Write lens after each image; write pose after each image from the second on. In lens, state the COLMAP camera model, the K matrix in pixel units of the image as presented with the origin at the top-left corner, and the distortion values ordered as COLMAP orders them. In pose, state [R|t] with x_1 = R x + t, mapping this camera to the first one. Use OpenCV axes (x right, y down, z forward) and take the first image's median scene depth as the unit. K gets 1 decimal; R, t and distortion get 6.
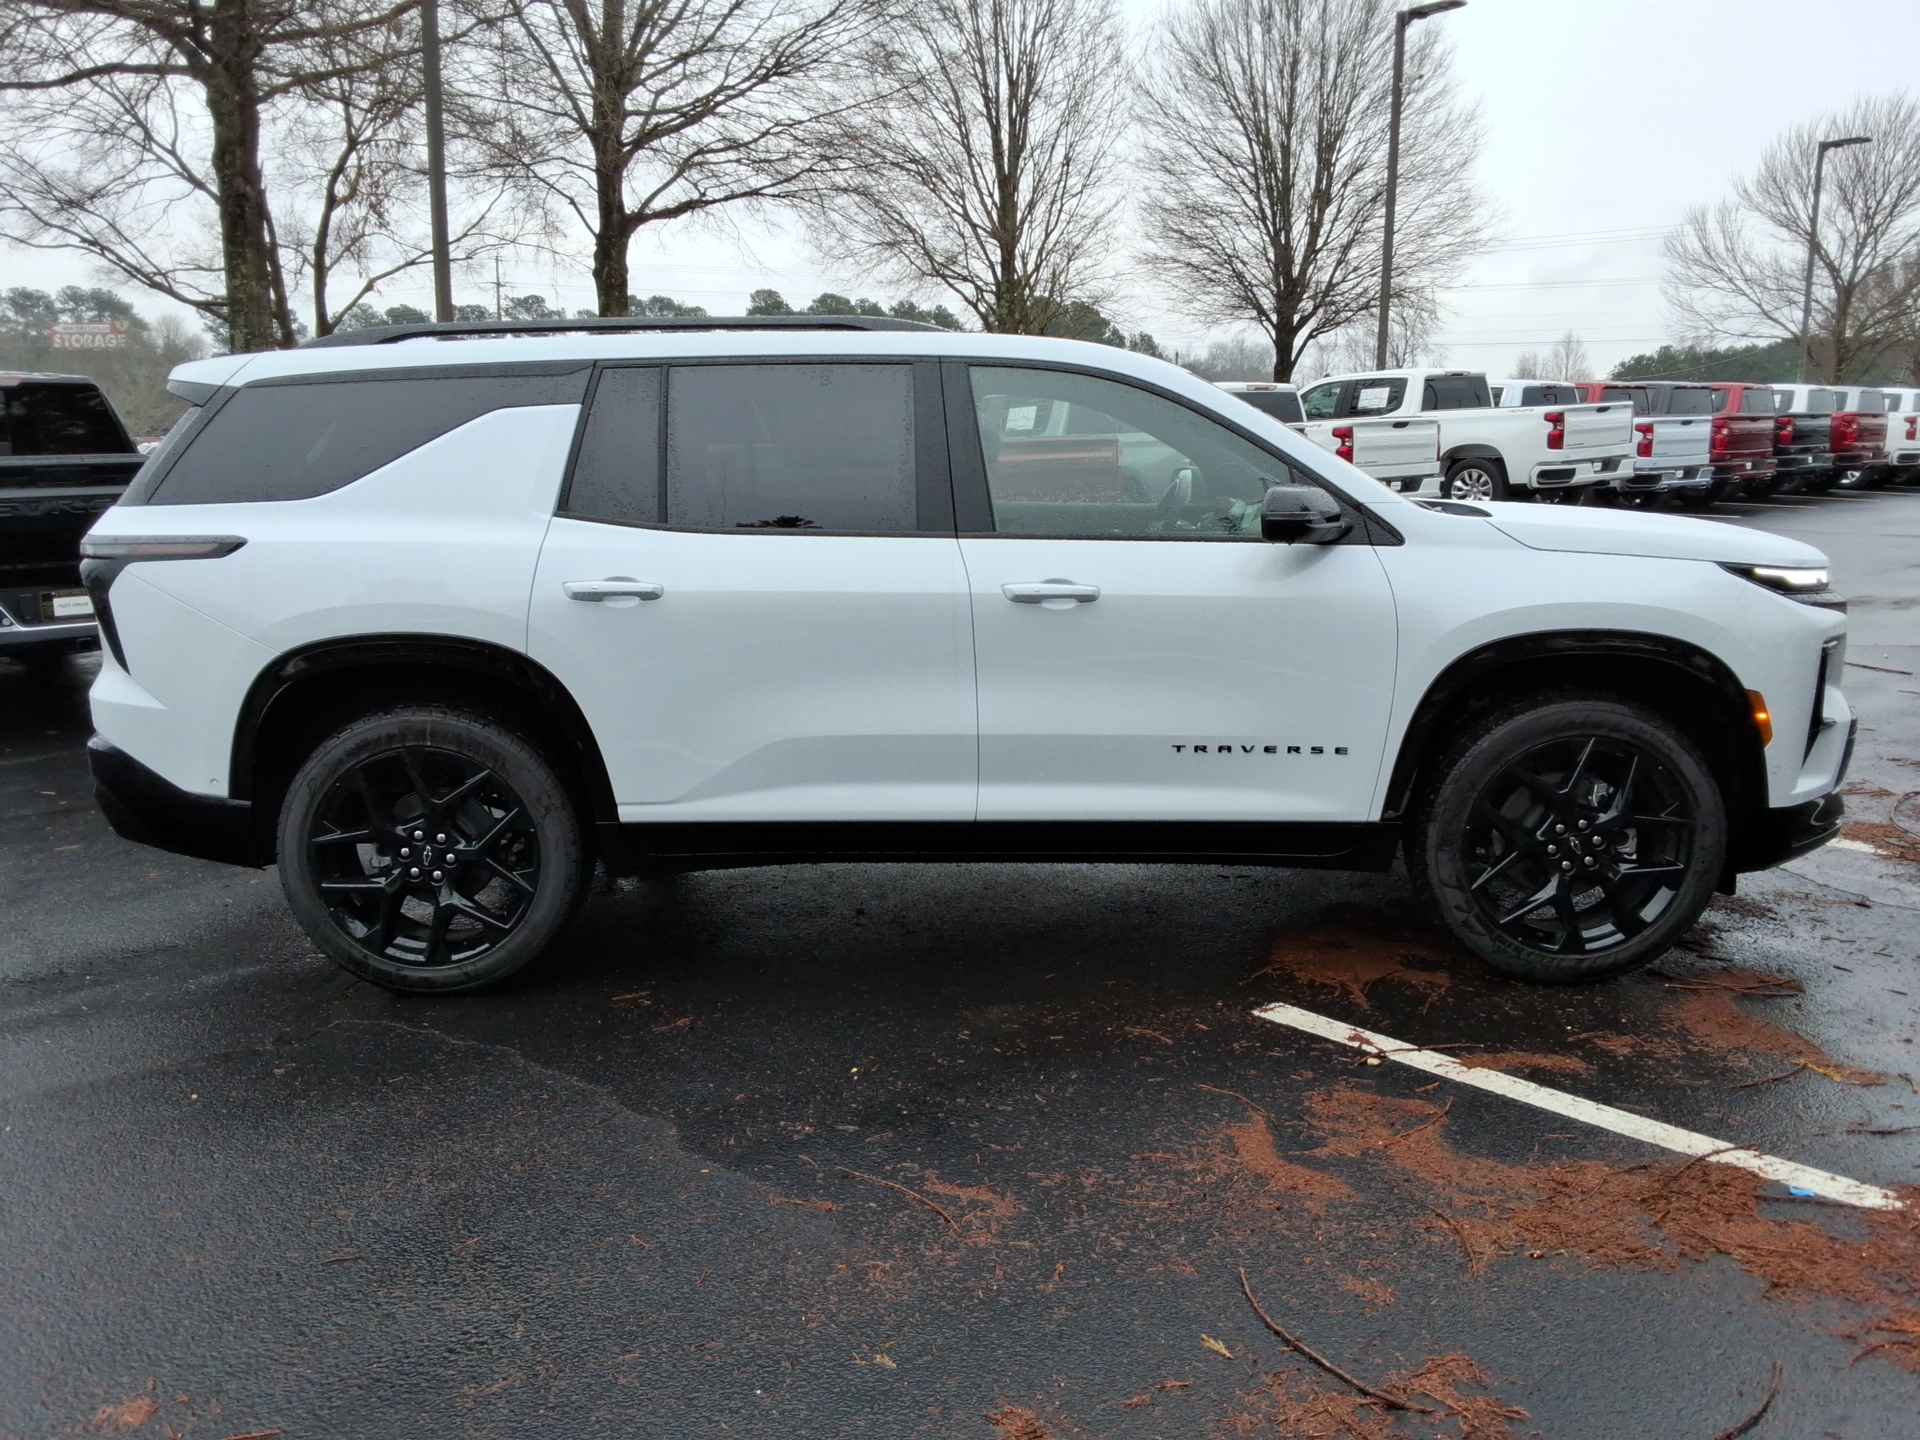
lens RADIAL K [[1536.7, 0, 981.2], [0, 1536.7, 705.1], [0, 0, 1]] dist [0.118766, -0.190756]
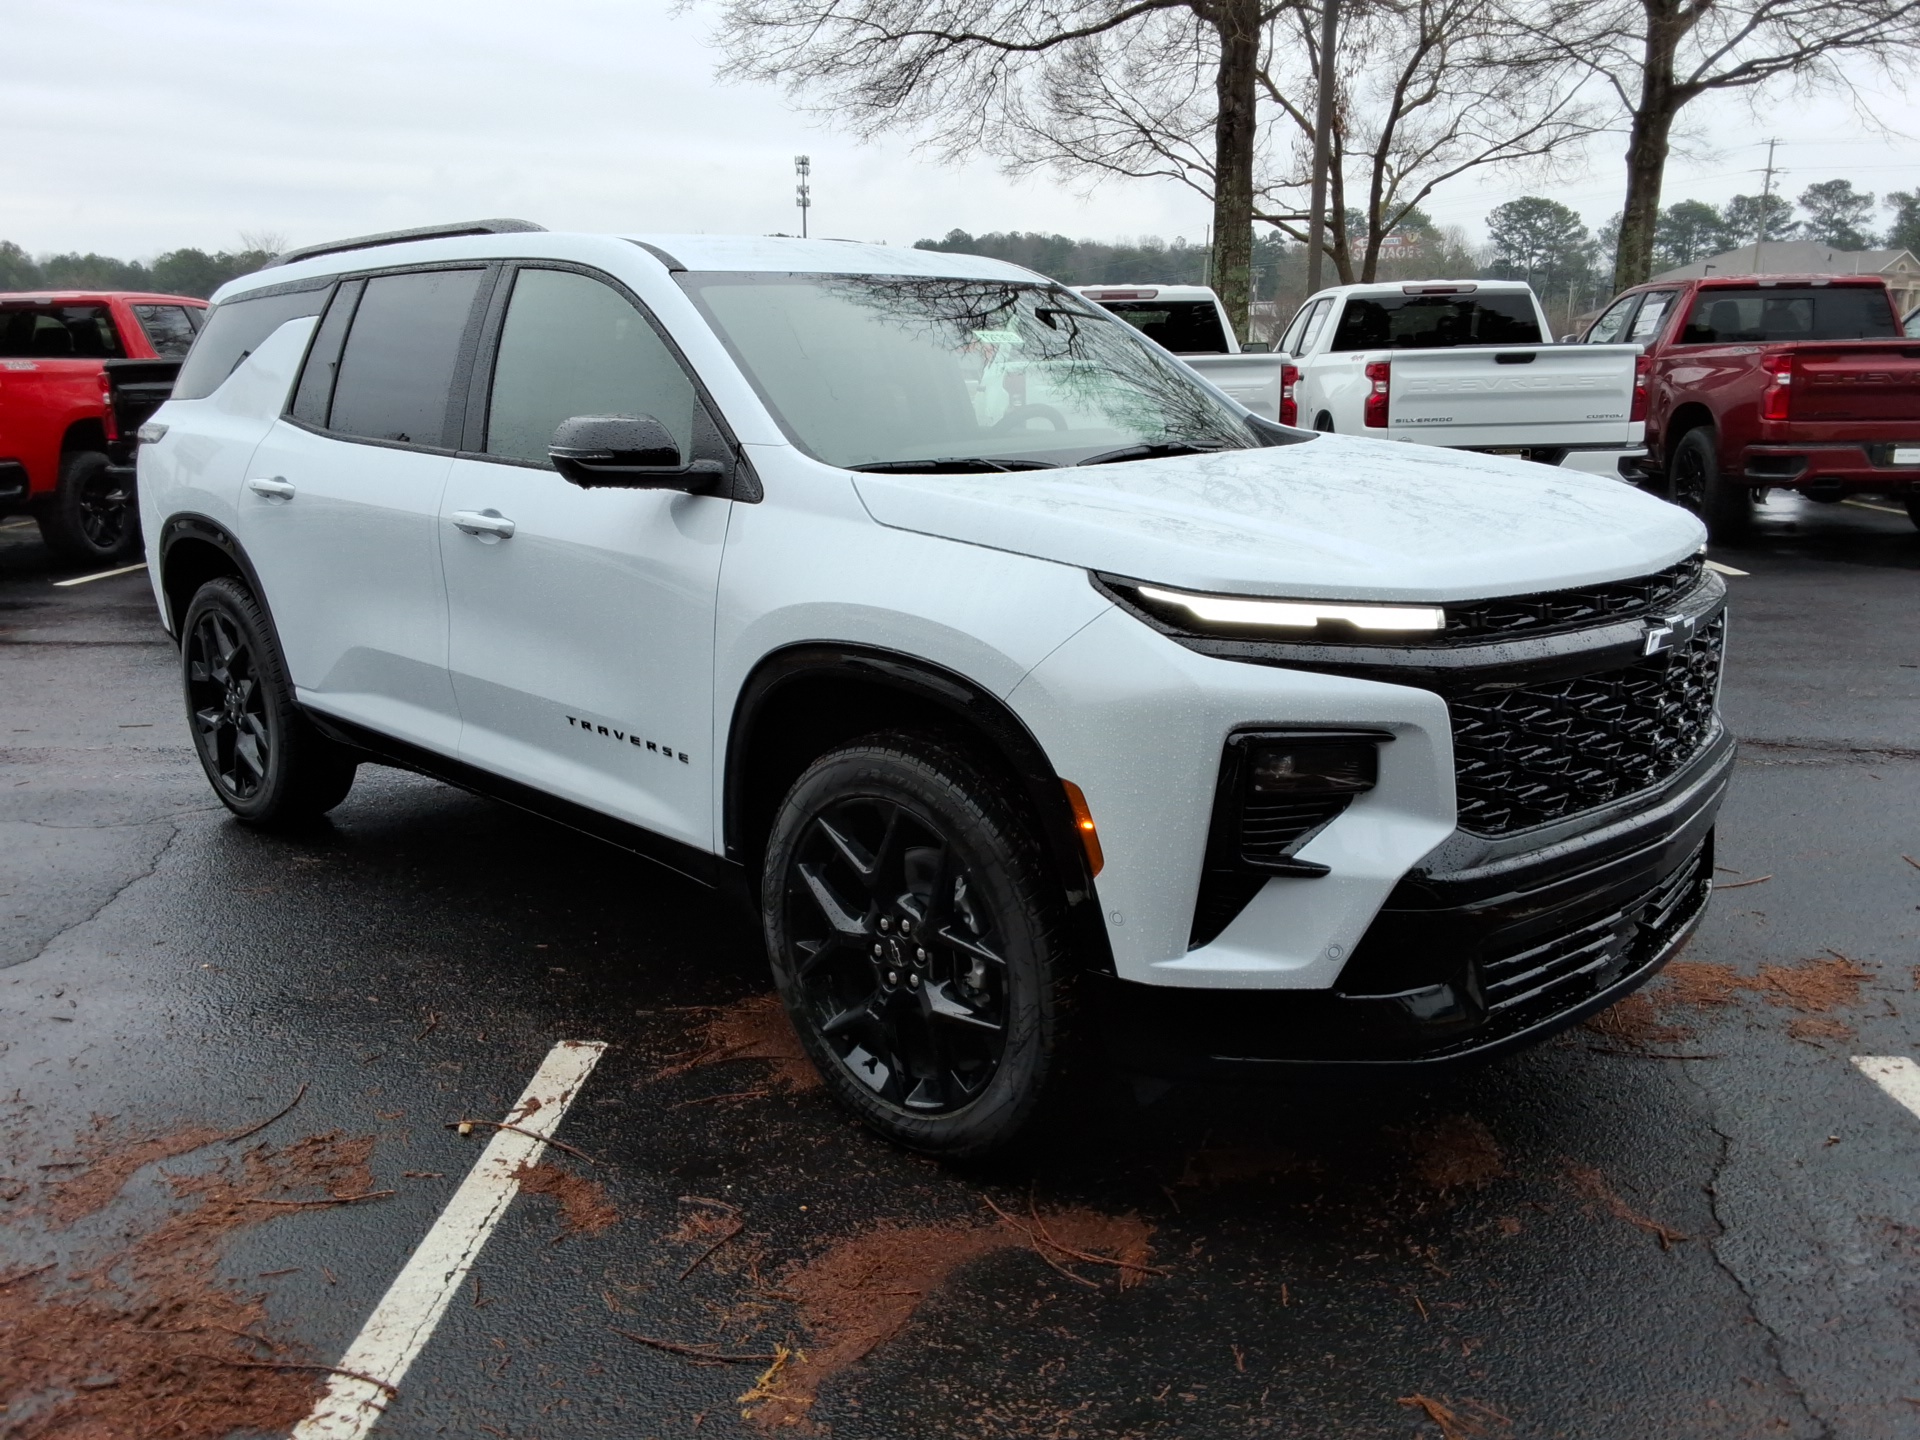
lens RADIAL K [[1536.7, 0, 981.2], [0, 1536.7, 705.1], [0, 0, 1]] dist [0.118766, -0.190756]
pose [[0.715932, 0.161216, -0.679302, 0.864872], [-0.120742, 0.986904, 0.106965, -0.098796], [0.687650, 0.005441, 0.726022, 0.526539]]
